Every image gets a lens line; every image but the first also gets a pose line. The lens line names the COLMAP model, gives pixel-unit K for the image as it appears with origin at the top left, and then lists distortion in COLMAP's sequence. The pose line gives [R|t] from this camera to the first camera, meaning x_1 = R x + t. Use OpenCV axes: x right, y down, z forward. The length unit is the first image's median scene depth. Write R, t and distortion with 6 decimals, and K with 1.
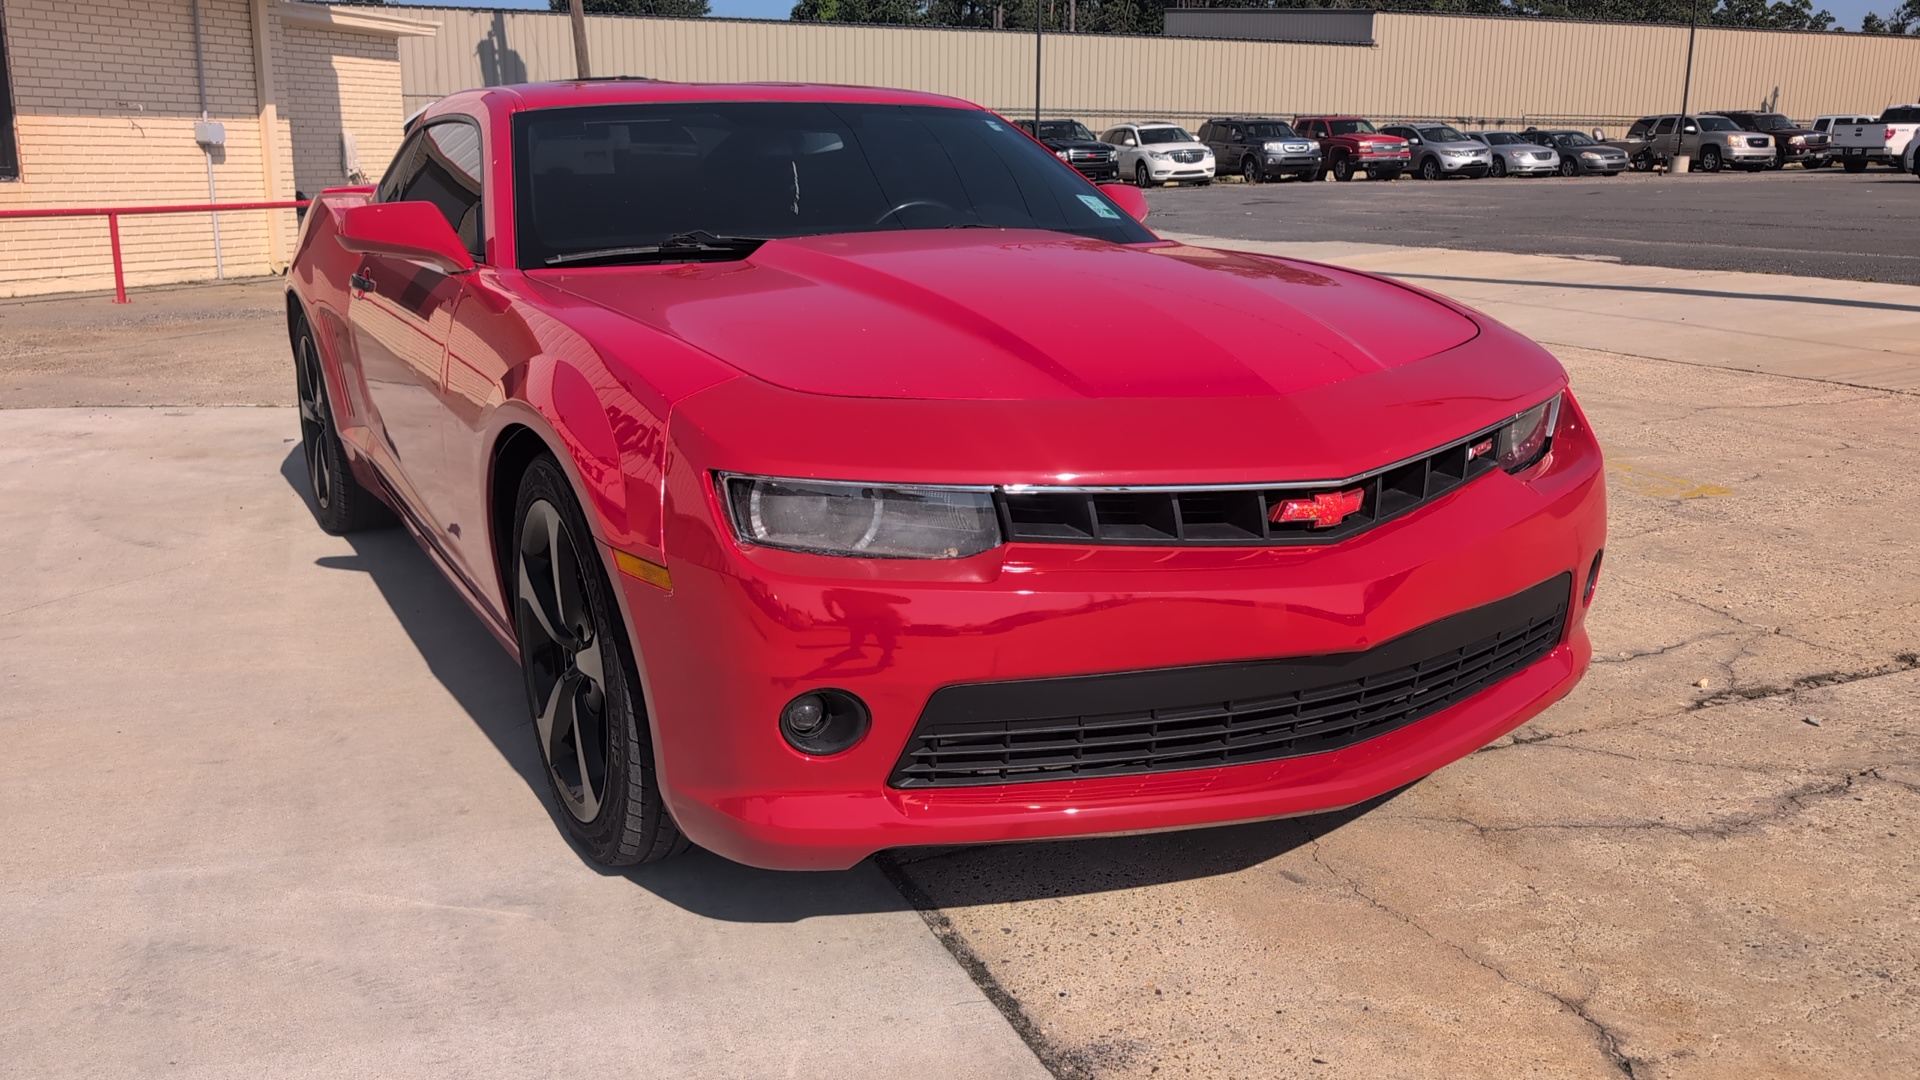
lens RADIAL K [[1597.0, 0, 976.5], [0, 1597.0, 539.9], [0, 0, 1]] dist [0.017410, -0.022057]
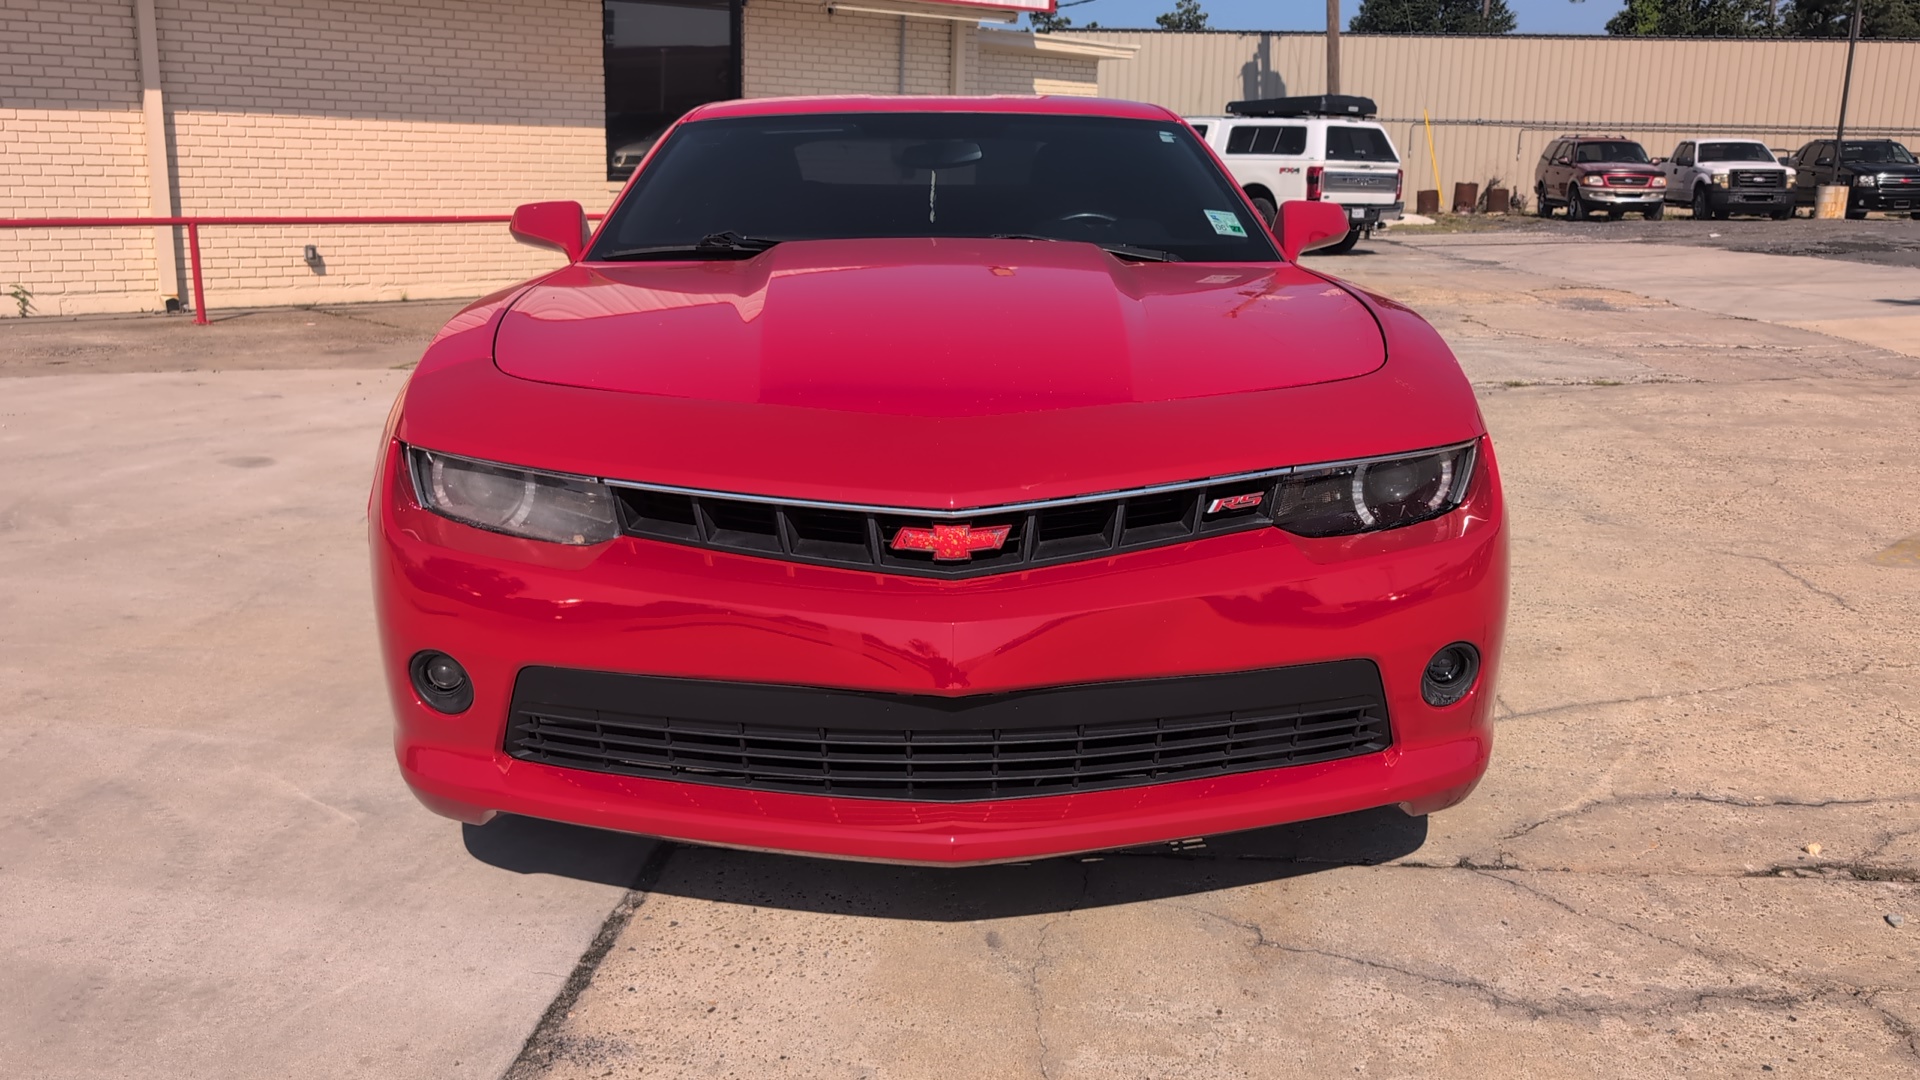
lens RADIAL K [[1597.0, 0, 977.5], [0, 1597.0, 538.7], [0, 0, 1]] dist [0.017410, -0.022057]
pose [[0.891382, 0.112693, -0.439020, 0.100712], [-0.118080, 0.992889, 0.015119, -0.005820], [0.437602, 0.038362, 0.898350, 0.027699]]
